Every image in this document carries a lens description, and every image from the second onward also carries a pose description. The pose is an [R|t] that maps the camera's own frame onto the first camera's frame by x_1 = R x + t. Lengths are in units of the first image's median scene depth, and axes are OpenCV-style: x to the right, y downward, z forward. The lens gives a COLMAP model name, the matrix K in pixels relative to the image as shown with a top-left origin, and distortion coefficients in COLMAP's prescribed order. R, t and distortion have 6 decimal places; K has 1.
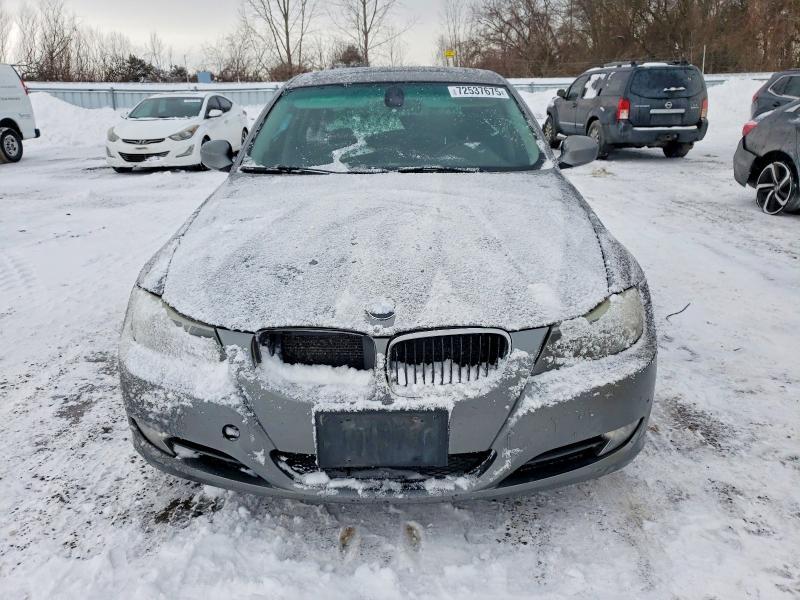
lens RADIAL K [[652.2, 0, 400.0], [0, 652.2, 300.0], [0, 0, 1]] dist [0.012255, 0.003716]
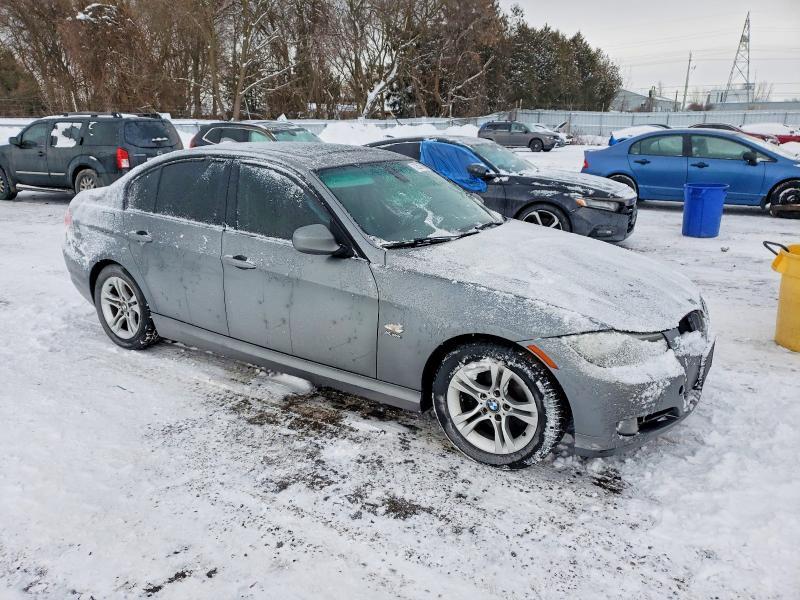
lens RADIAL K [[652.2, 0, 400.0], [0, 652.2, 300.0], [0, 0, 1]] dist [0.012255, 0.003716]
pose [[0.504070, -0.211794, 0.837291, -1.058890], [0.251435, 0.963459, 0.092339, -0.187990], [-0.826253, 0.163979, 0.538904, 0.361928]]
